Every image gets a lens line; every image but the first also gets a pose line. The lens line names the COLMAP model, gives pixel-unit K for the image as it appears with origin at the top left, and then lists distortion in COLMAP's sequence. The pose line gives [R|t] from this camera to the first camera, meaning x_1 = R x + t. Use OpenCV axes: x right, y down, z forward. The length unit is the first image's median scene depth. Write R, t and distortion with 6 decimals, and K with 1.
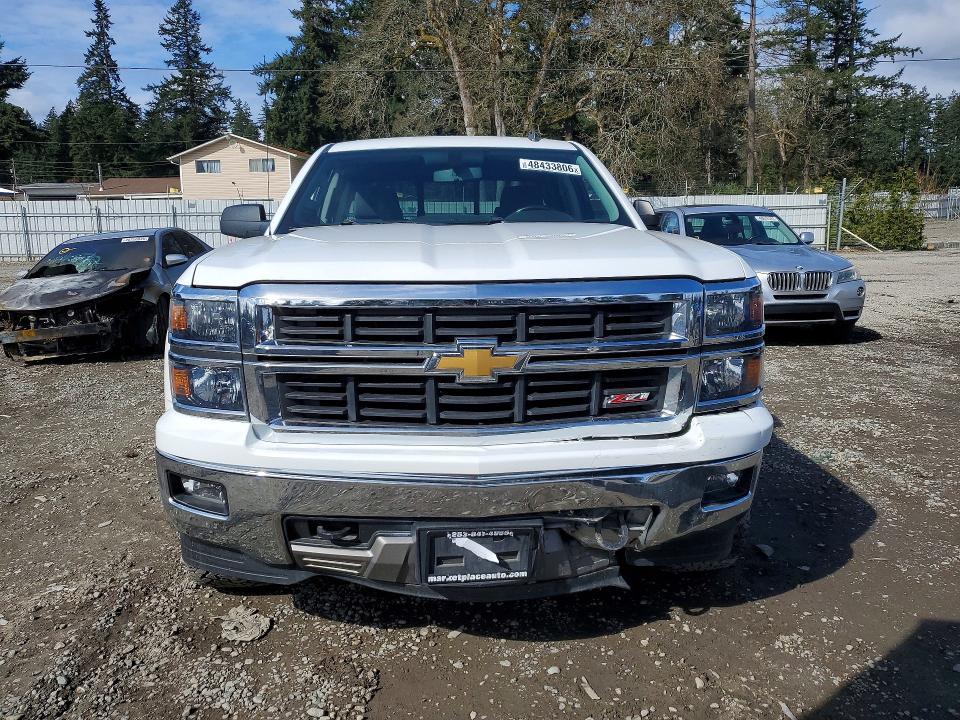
lens RADIAL K [[796.0, 0, 480.0], [0, 796.0, 360.0], [0, 0, 1]] dist [-0.008262, 0.060952]
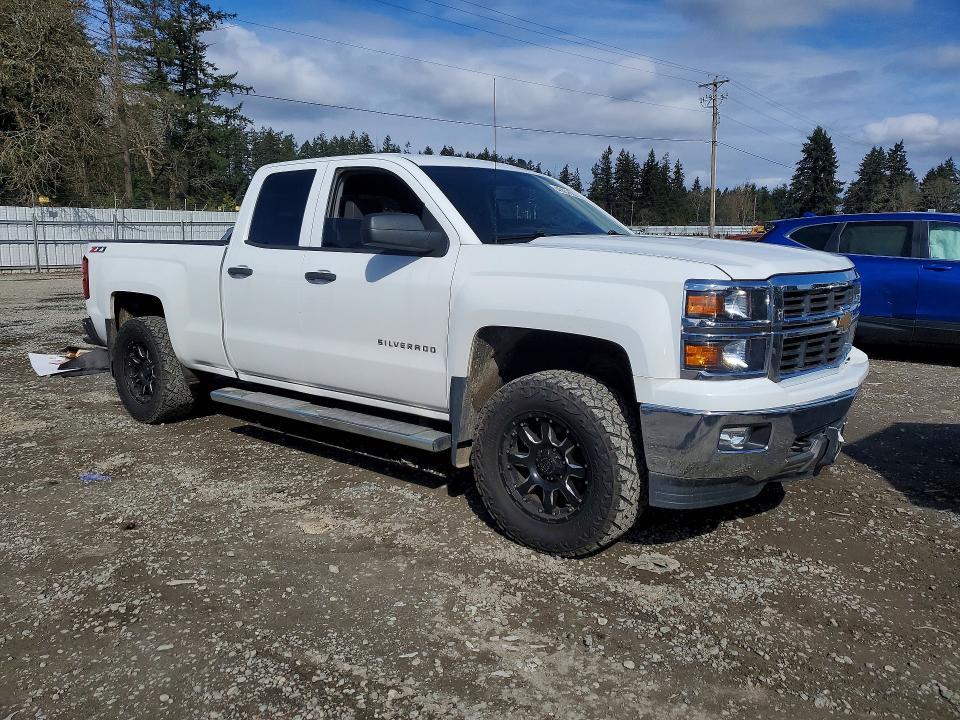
lens RADIAL K [[796.0, 0, 480.0], [0, 796.0, 360.0], [0, 0, 1]] dist [-0.008262, 0.060952]
pose [[0.645339, -0.104326, 0.756739, -0.140483], [0.119140, 0.992254, 0.035193, -0.005043], [-0.754548, 0.067446, 0.652770, 0.039797]]
